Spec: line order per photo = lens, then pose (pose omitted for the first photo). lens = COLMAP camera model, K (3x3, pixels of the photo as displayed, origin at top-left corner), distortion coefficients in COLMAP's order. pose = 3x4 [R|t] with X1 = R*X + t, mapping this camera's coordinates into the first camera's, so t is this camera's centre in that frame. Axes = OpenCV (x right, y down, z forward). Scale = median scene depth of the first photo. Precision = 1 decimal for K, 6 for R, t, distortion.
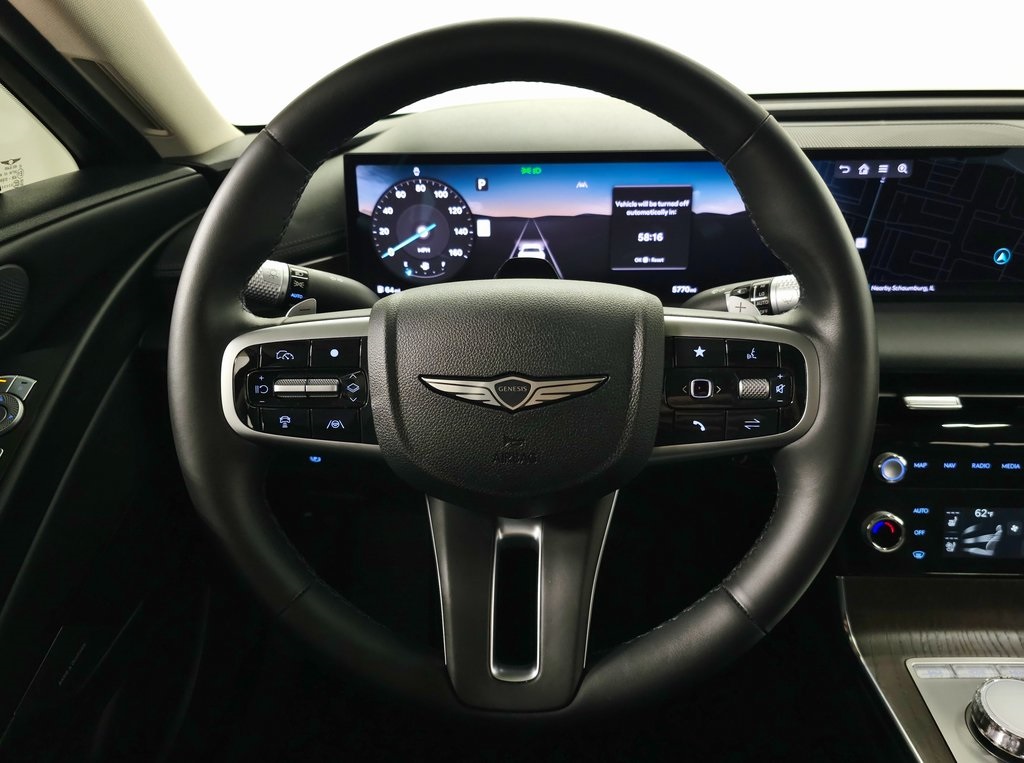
lens RADIAL K [[741.8, 0, 515.3], [0, 741.8, 386.5], [0, 0, 1]] dist [0.023554, -0.036191]
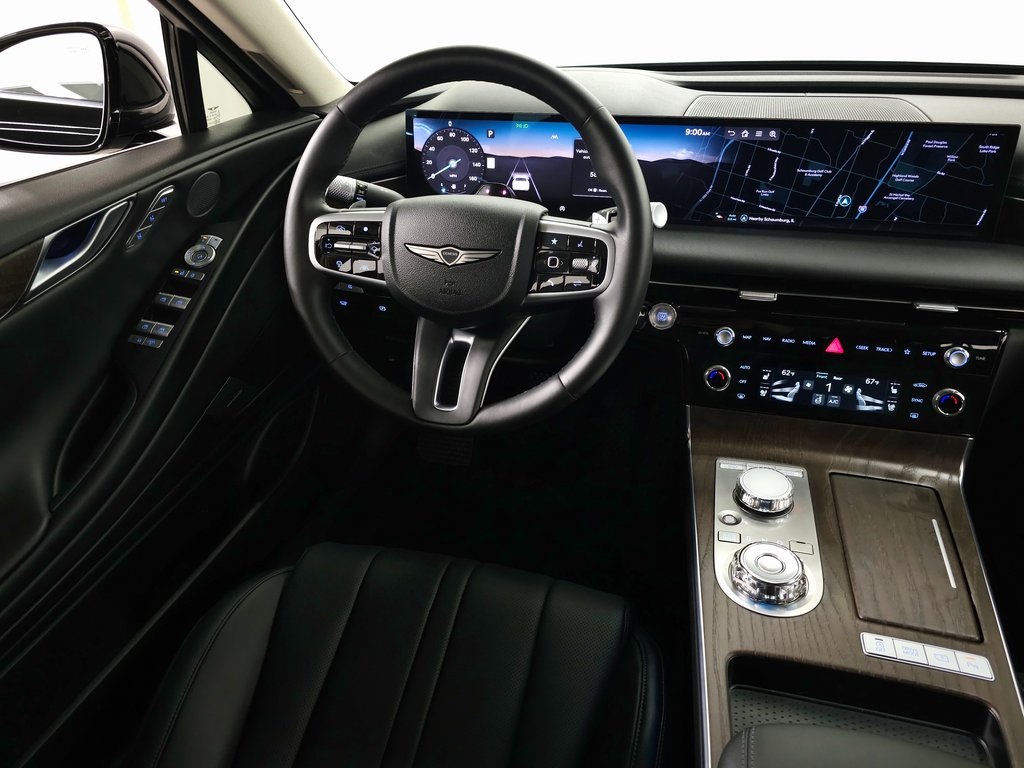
lens RADIAL K [[682.2, 0, 502.3], [0, 682.2, 379.0], [0, 0, 1]] dist [0.039590, -0.045865]
pose [[0.978060, 0.104124, -0.180436, 0.313694], [-0.084585, 0.990010, 0.112809, 0.074160], [0.190380, -0.095072, 0.977096, -0.466469]]
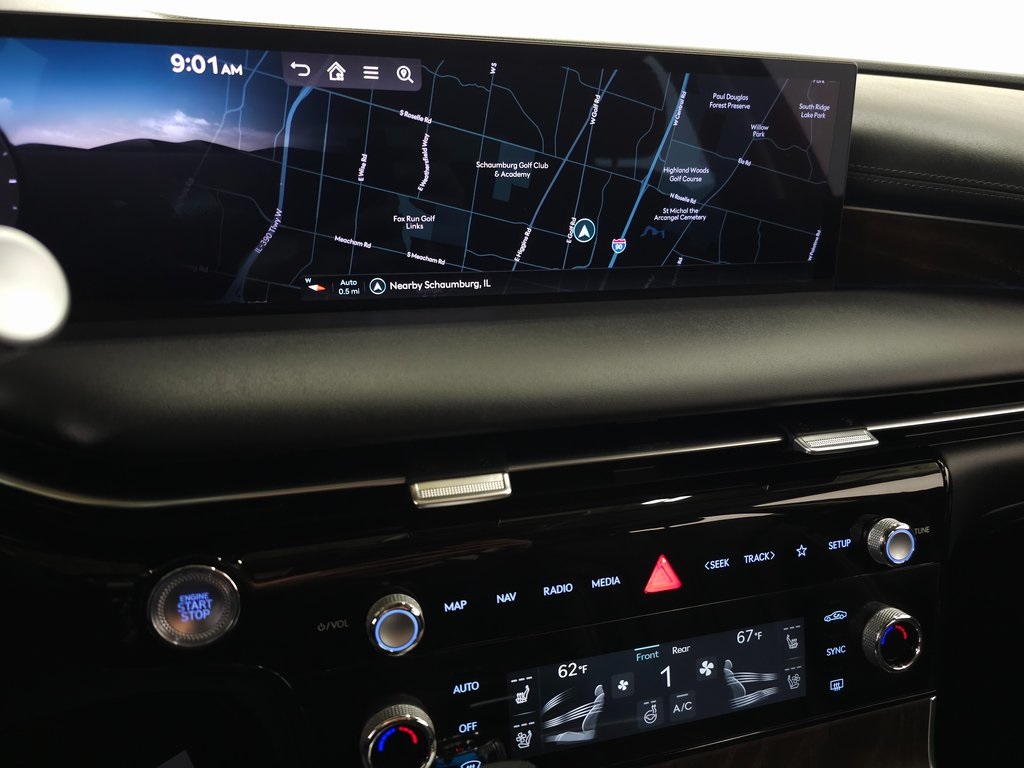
lens RADIAL K [[682.2, 0, 517.5], [0, 682.2, 382.9], [0, 0, 1]] dist [0.039590, -0.045865]
pose [[0.941458, -0.075630, 0.328537, 0.432394], [0.084035, 0.996397, -0.011440, -0.045369], [-0.326488, 0.038379, 0.944422, 0.507718]]
